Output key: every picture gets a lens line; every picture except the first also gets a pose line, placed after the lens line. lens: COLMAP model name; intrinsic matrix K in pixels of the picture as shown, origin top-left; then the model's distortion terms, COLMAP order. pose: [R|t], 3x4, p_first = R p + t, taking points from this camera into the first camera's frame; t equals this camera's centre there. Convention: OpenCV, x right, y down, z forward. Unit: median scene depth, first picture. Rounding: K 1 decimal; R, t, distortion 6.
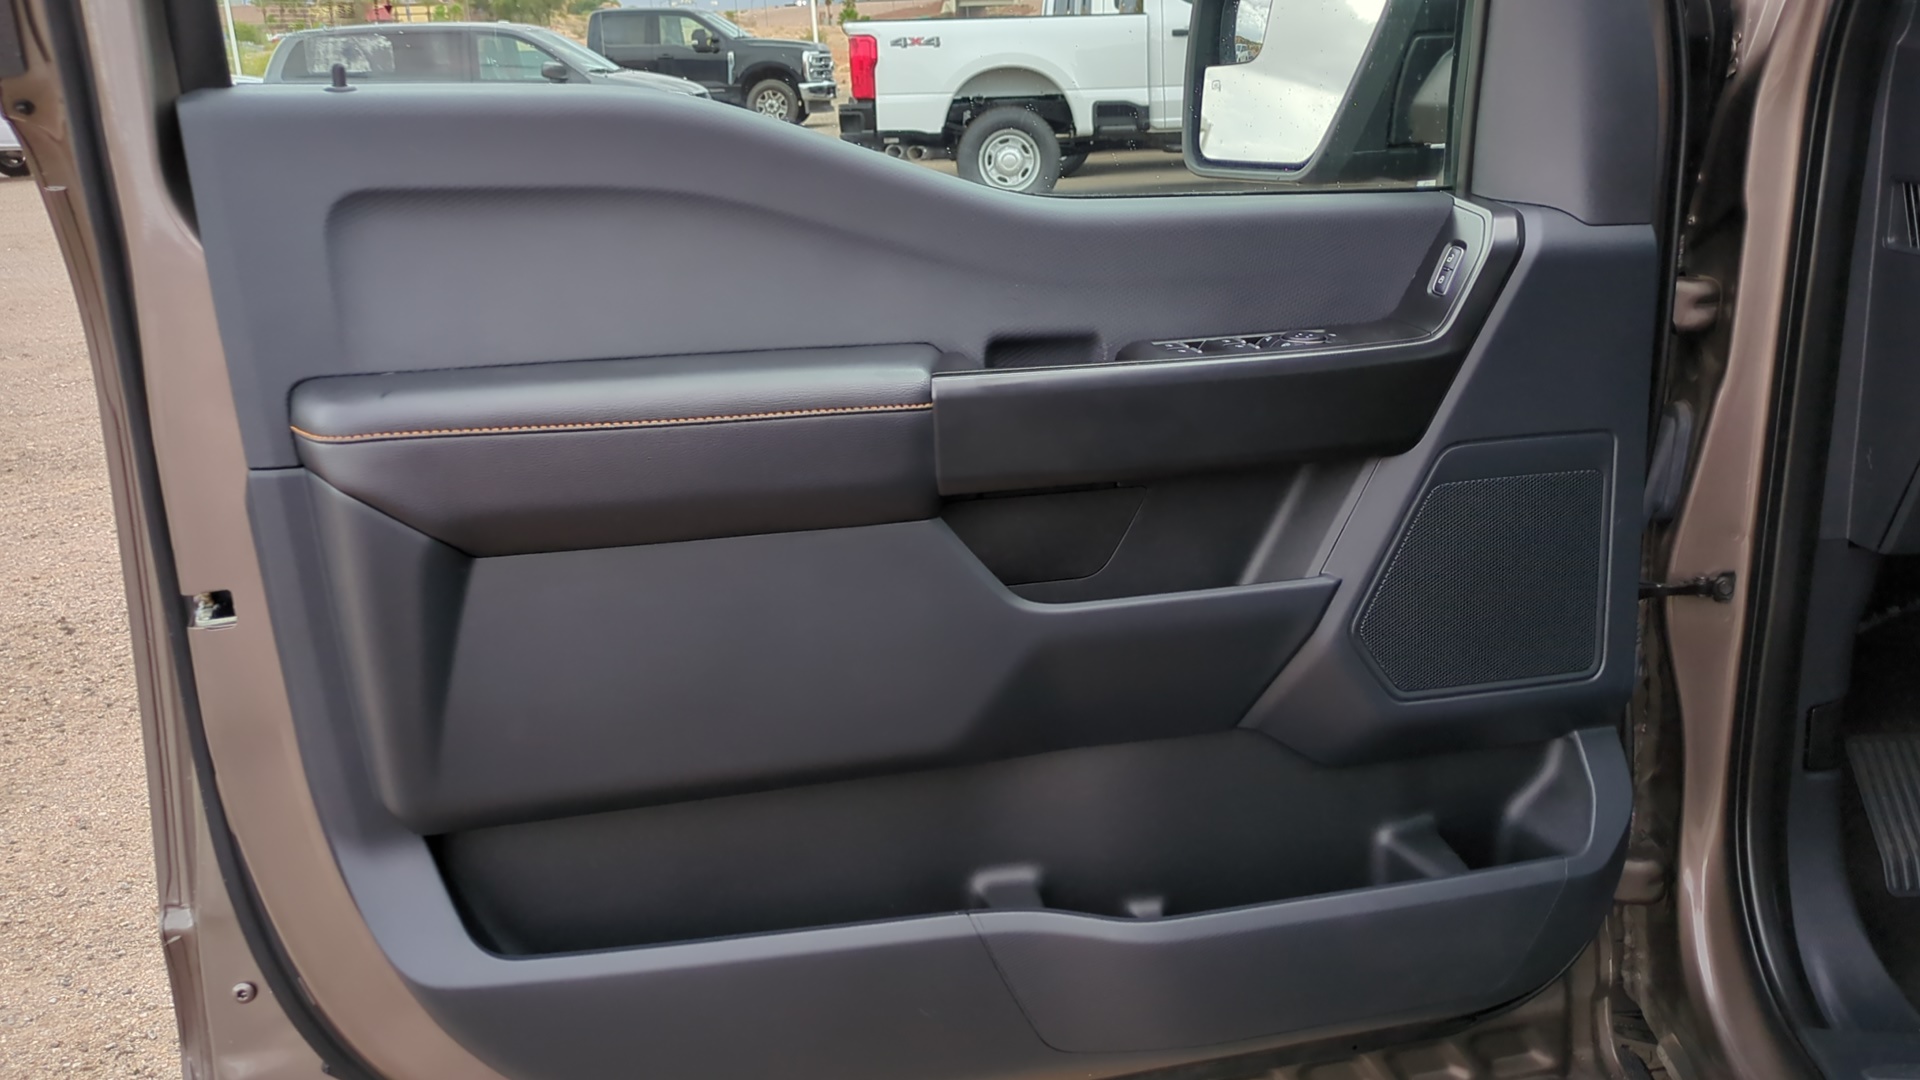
lens RADIAL K [[1652.4, 0, 948.9], [0, 1652.4, 534.5], [0, 0, 1]] dist [0.070137, -0.092477]
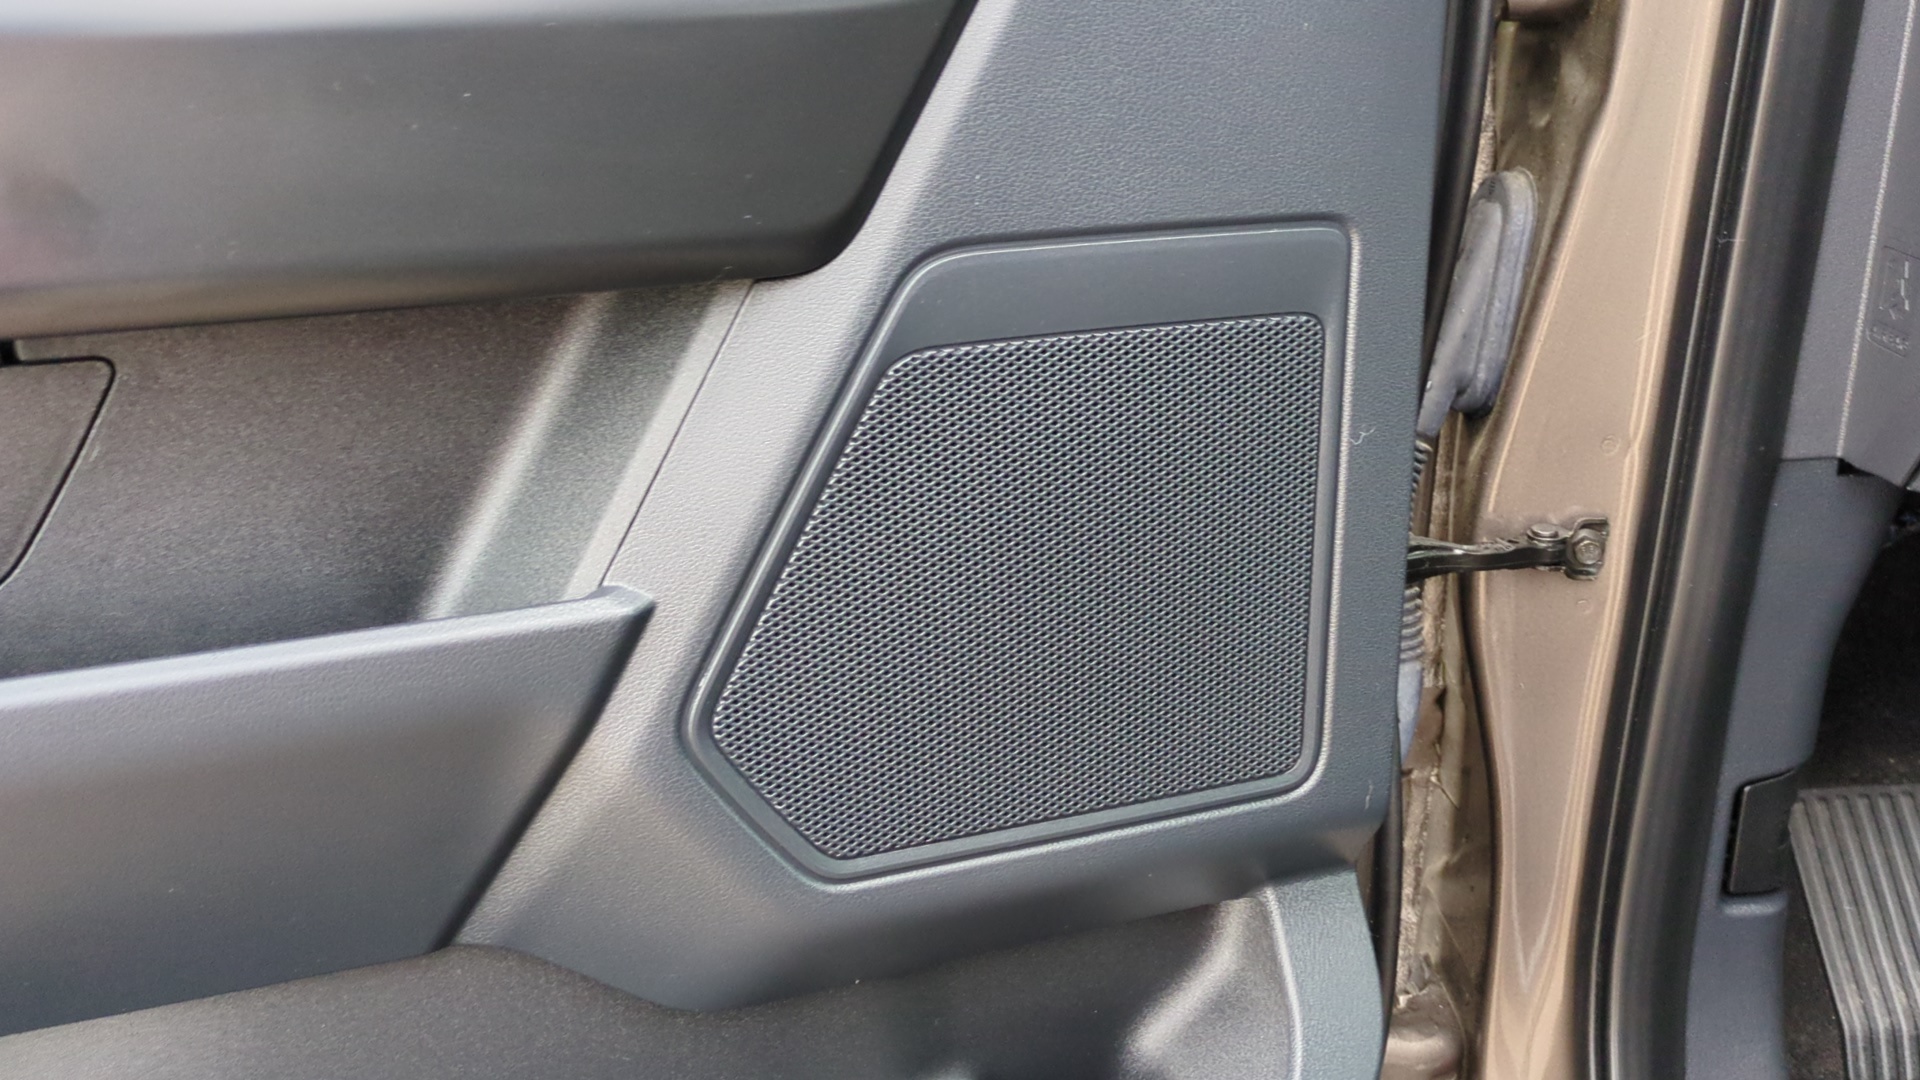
lens RADIAL K [[1652.4, 0, 961.4], [0, 1652.4, 536.2], [0, 0, 1]] dist [0.070137, -0.092477]
pose [[0.995825, -0.011620, 0.090535, 0.235698], [0.002461, 0.994921, 0.100634, -0.022974], [-0.091245, -0.099991, 0.990796, 0.529837]]
